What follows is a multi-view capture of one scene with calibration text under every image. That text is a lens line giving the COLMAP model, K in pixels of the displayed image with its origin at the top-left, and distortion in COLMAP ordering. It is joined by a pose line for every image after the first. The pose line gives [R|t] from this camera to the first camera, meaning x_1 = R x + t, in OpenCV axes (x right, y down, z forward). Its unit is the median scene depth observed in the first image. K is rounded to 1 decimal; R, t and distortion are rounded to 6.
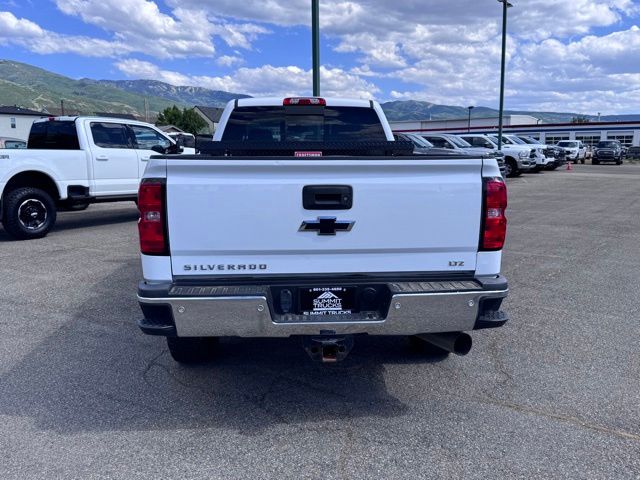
lens RADIAL K [[579.3, 0, 324.1], [0, 579.3, 239.6], [0, 0, 1]] dist [0.106316, -0.182955]
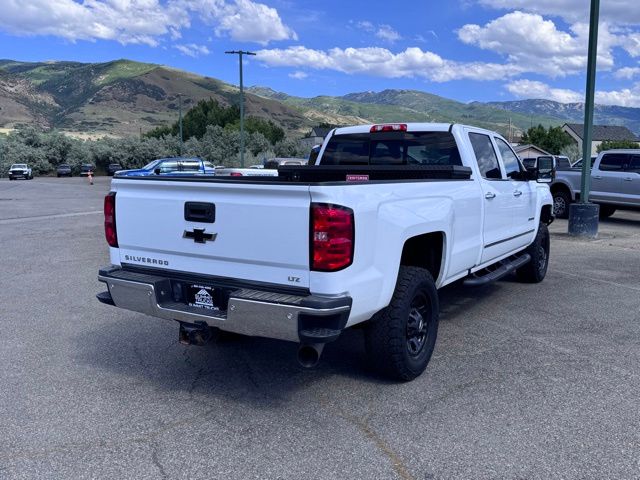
lens RADIAL K [[579.3, 0, 324.1], [0, 579.3, 239.6], [0, 0, 1]] dist [0.106316, -0.182955]
pose [[0.813384, 0.081785, -0.575949, 0.643621], [-0.100672, 0.994919, -0.000896, -0.027467], [0.572950, 0.058710, 0.817485, 0.096289]]
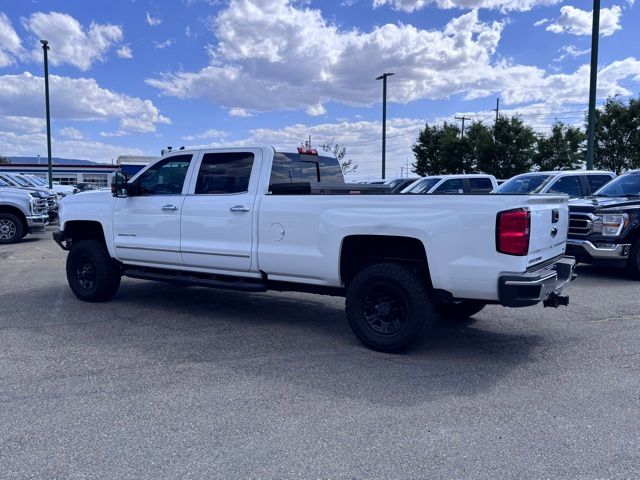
lens RADIAL K [[583.4, 0, 320.0], [0, 583.4, 240.0], [0, 0, 1]] dist [0.120660, -0.239770]
pose [[0.600700, -0.055955, 0.797514, -1.311250], [0.111092, 0.993712, -0.013955, -0.037857], [-0.791718, 0.096981, 0.603139, 0.320651]]
